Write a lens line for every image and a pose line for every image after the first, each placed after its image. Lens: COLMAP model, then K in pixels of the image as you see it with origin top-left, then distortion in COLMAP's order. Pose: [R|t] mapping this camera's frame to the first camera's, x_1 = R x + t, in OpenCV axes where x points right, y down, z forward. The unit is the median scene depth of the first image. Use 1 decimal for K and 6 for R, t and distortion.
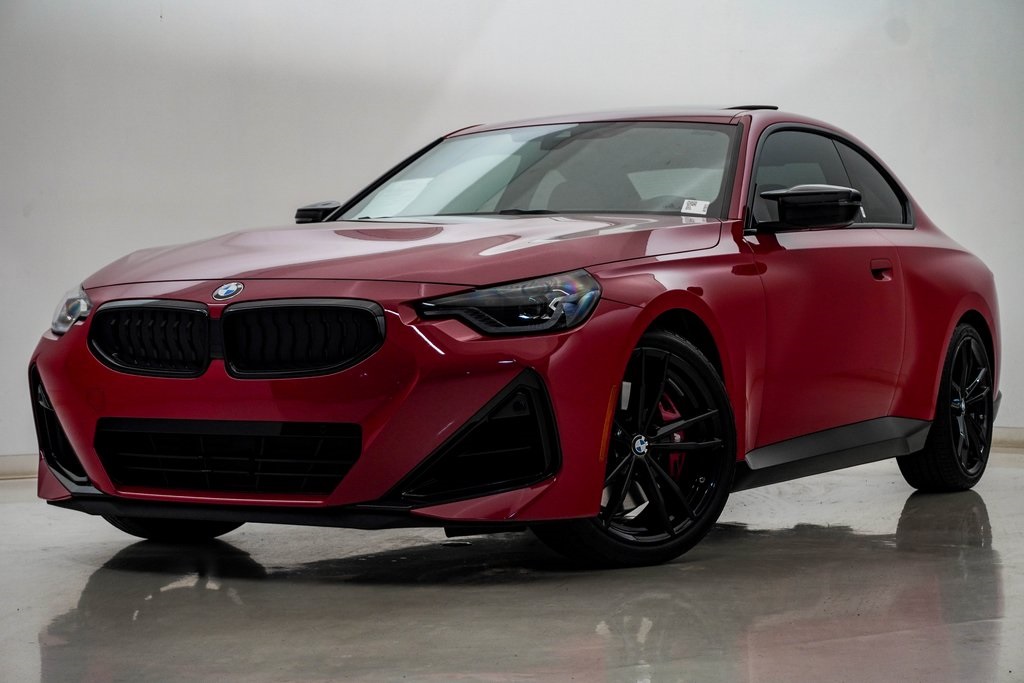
lens RADIAL K [[2175.1, 0, 512.0], [0, 2175.1, 341.5], [0, 0, 1]] dist [-0.010532, 0.106730]
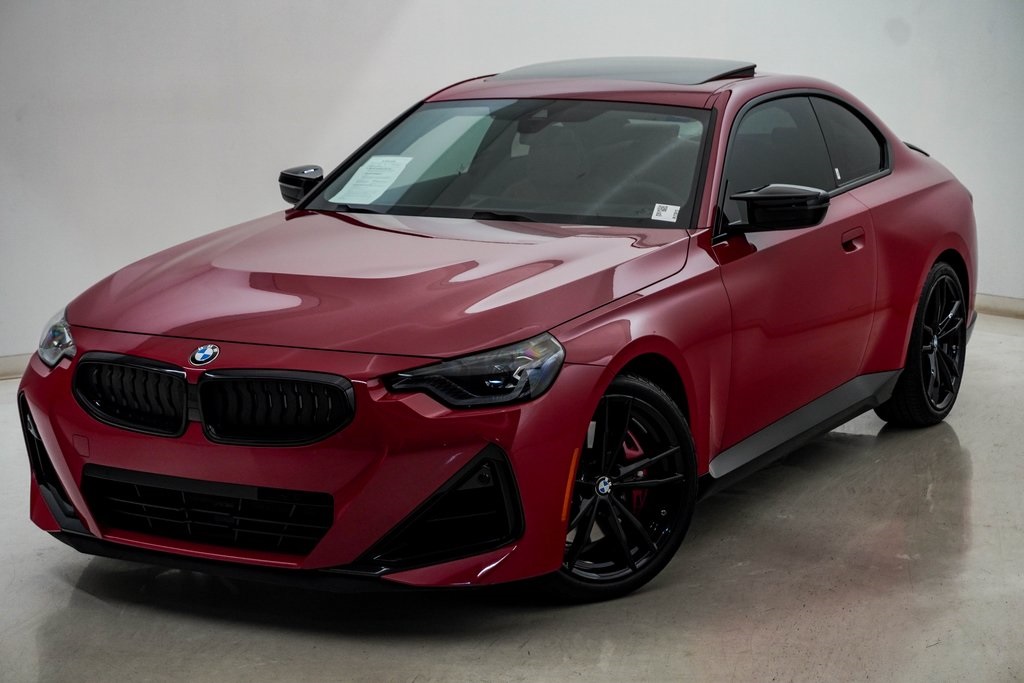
lens RADIAL K [[2175.1, 0, 512.0], [0, 2175.1, 341.5], [0, 0, 1]] dist [-0.010532, 0.106730]
pose [[0.999963, -0.000227, -0.008600, 0.023464], [0.001493, 0.989063, 0.147483, -0.171592], [0.008472, -0.147491, 0.989027, -0.021415]]
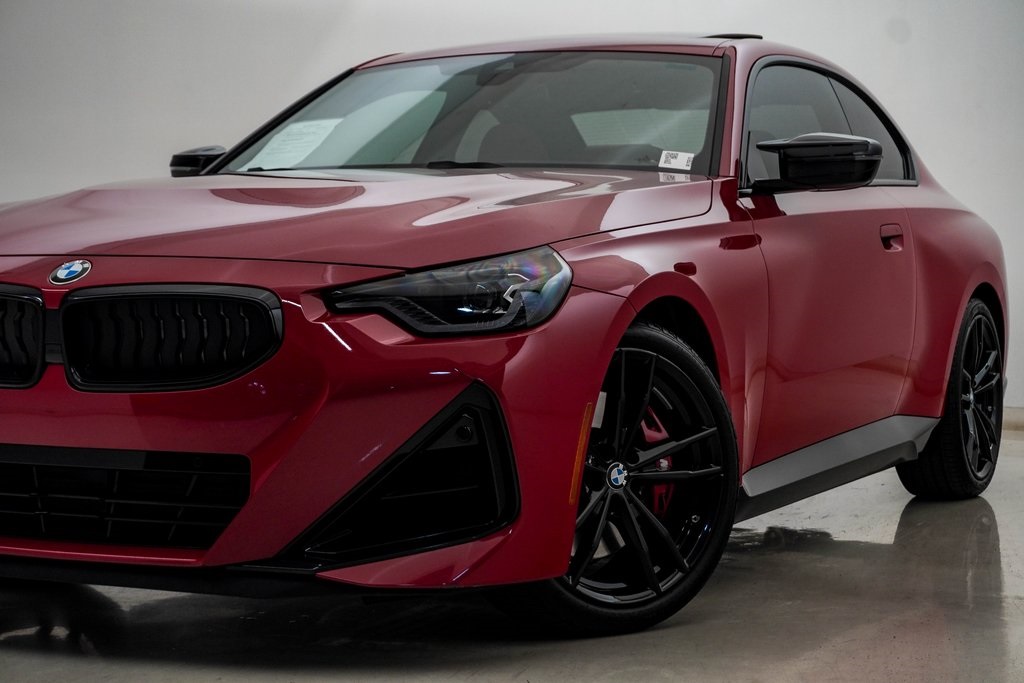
lens RADIAL K [[2189.4, 0, 512.0], [0, 2189.4, 341.5], [0, 0, 1]] dist [0.000037, 0.028681]
pose [[0.998811, 0.006014, 0.048380, -0.015117], [-0.007407, 0.999562, 0.028668, -0.020696], [-0.048187, -0.028993, 0.998417, 0.231996]]
